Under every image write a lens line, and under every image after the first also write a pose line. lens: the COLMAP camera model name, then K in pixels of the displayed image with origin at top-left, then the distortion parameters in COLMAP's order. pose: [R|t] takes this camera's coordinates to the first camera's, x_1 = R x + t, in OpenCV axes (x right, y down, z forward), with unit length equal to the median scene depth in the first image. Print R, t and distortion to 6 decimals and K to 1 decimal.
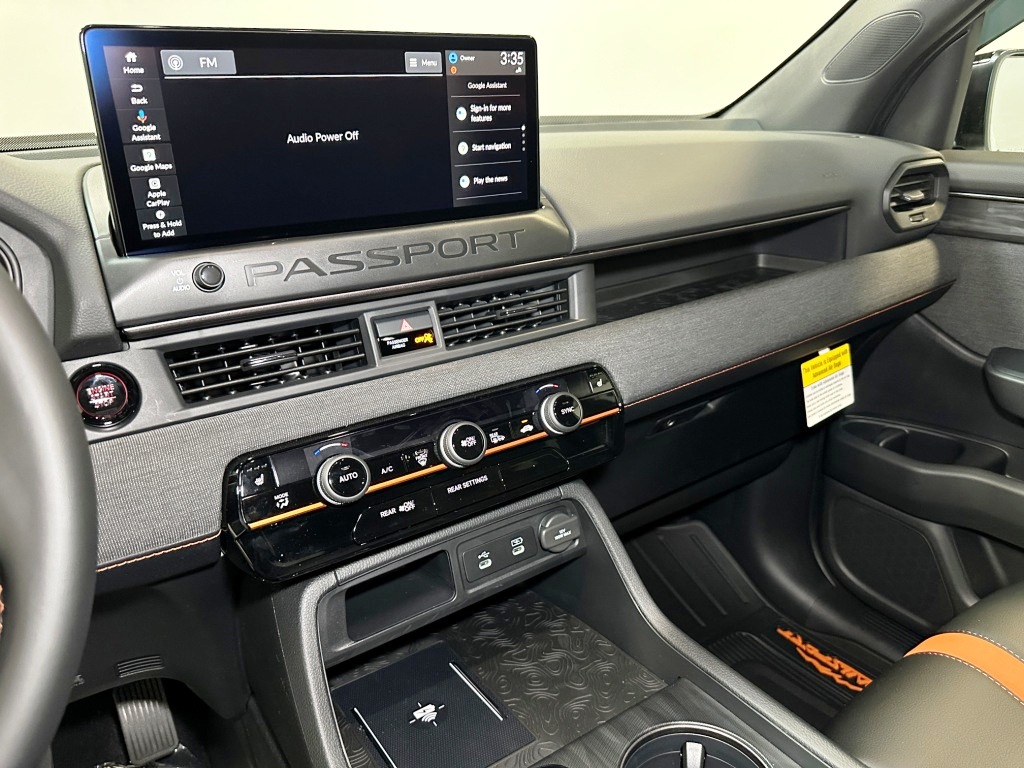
lens RADIAL K [[748.6, 0, 519.6], [0, 748.6, 386.1], [0, 0, 1]] dist [0.021378, -0.051738]
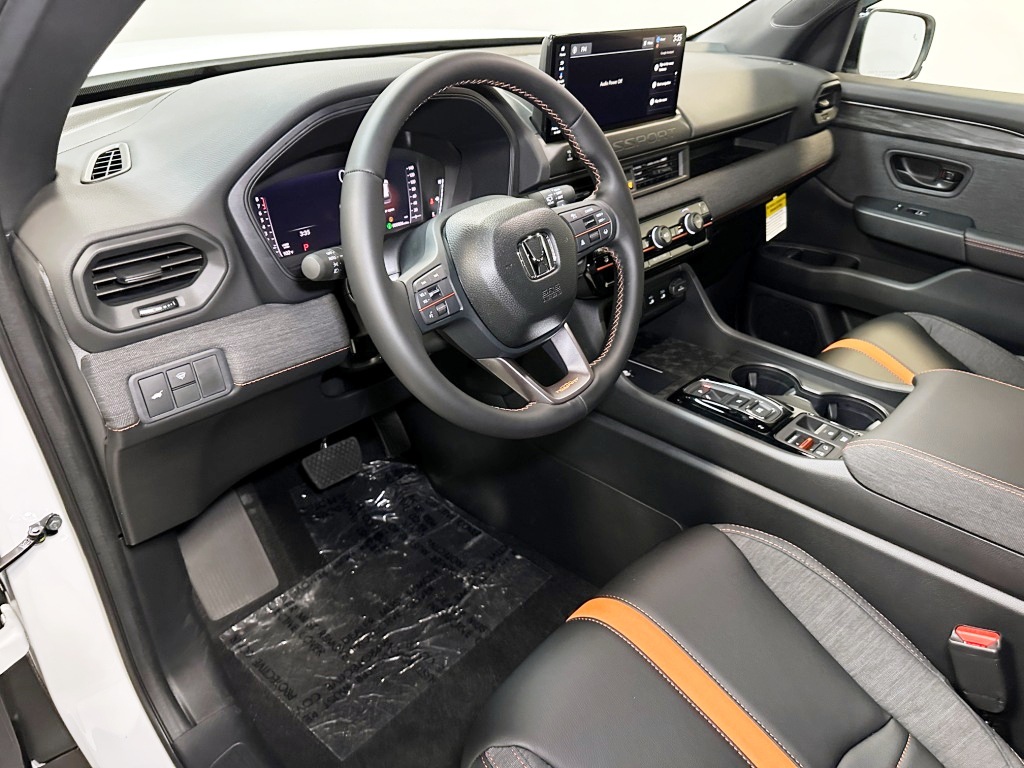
lens RADIAL K [[748.6, 0, 514.6], [0, 748.6, 399.4], [0, 0, 1]] dist [0.021378, -0.051738]
pose [[0.975401, -0.062922, 0.211268, -0.778656], [0.023648, 0.982734, 0.183509, 0.108675], [-0.219167, -0.173999, 0.960047, -0.830959]]
